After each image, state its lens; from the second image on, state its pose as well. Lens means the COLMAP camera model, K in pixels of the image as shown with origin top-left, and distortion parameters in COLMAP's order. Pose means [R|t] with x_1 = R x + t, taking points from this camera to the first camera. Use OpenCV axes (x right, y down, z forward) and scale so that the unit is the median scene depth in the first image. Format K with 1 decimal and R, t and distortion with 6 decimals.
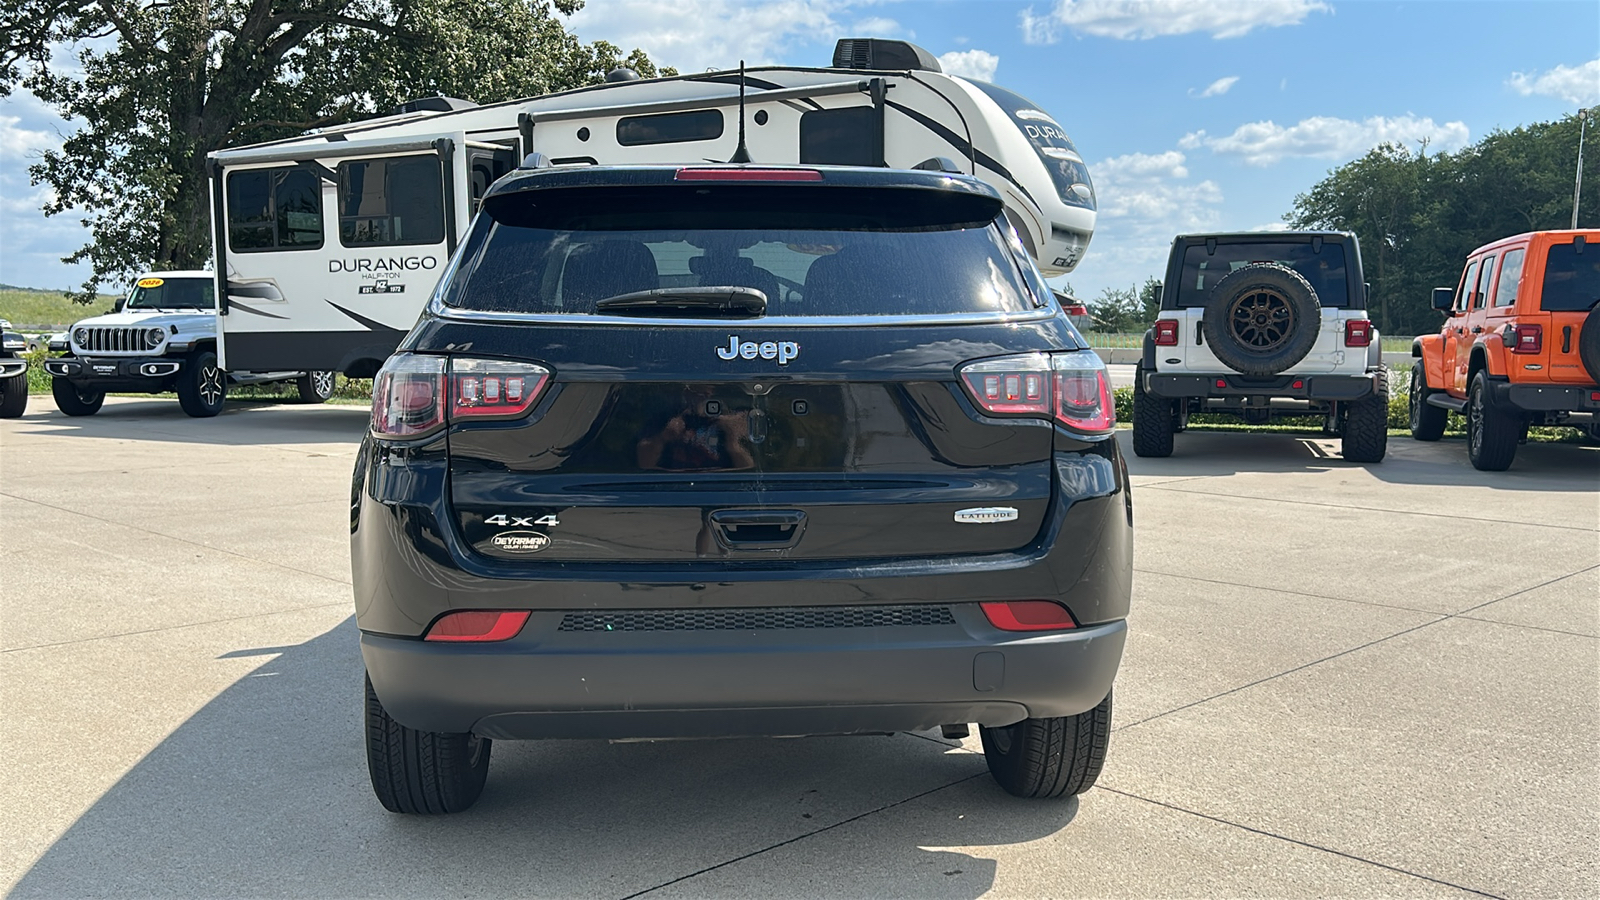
lens RADIAL K [[1453.6, 0, 803.5], [0, 1453.6, 486.5], [0, 0, 1]] dist [0.029584, -0.019367]
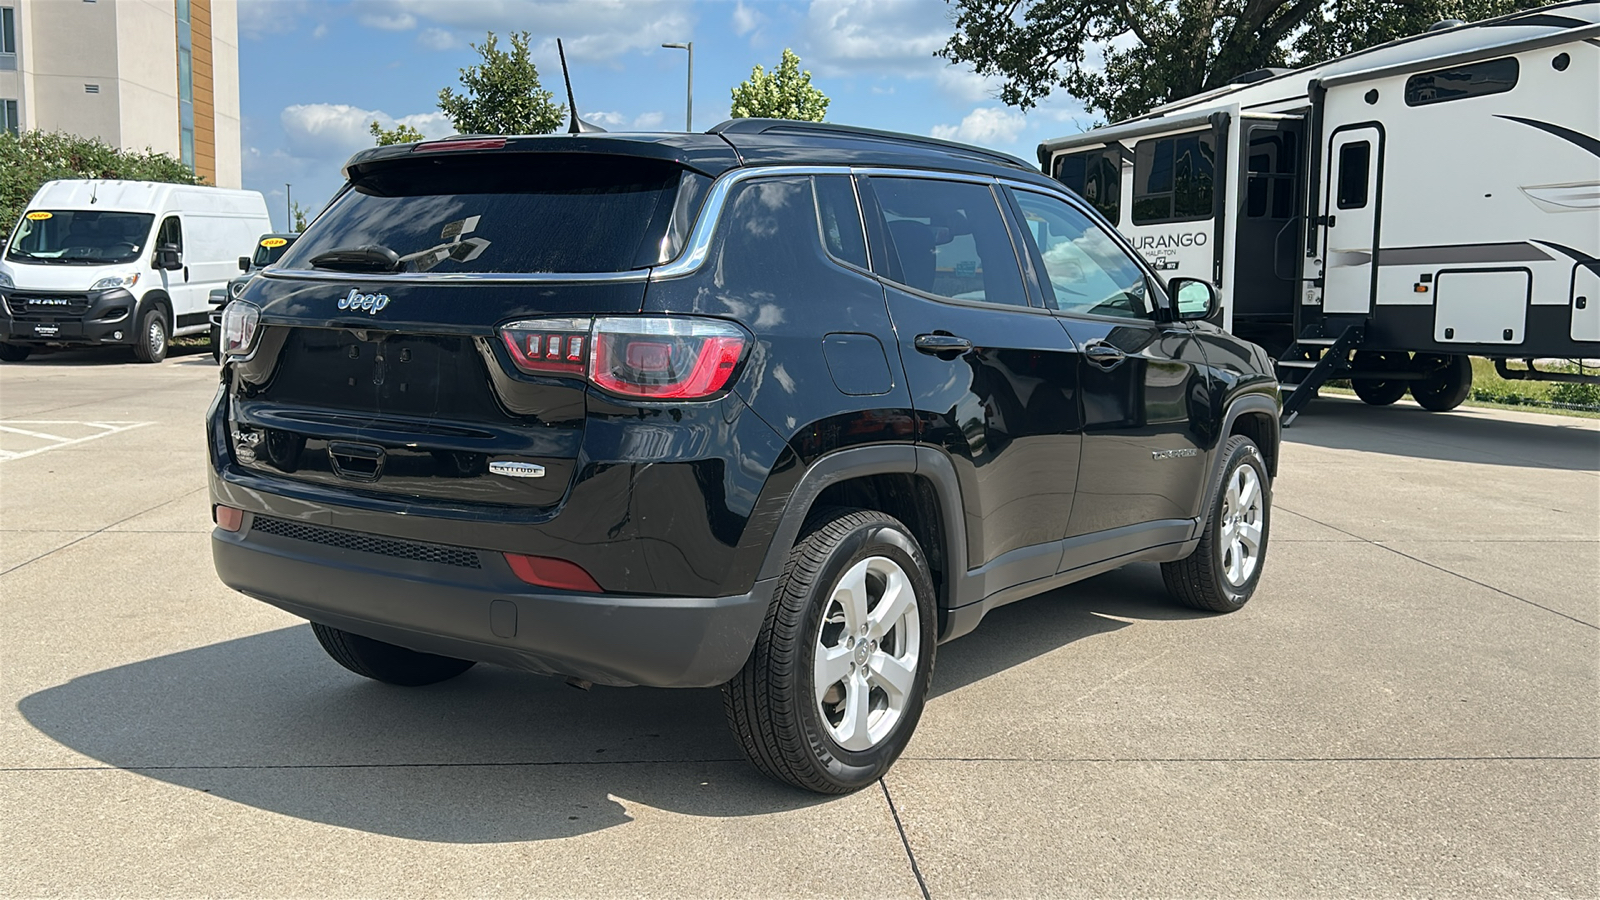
lens RADIAL K [[1425.9, 0, 778.1], [0, 1425.9, 539.6], [0, 0, 1]] dist [0.008688, 0.004997]
pose [[0.772395, 0.125687, -0.622583, 0.213837], [-0.092922, 0.992039, 0.084991, -0.008009], [0.628309, -0.007795, 0.777925, 0.078360]]
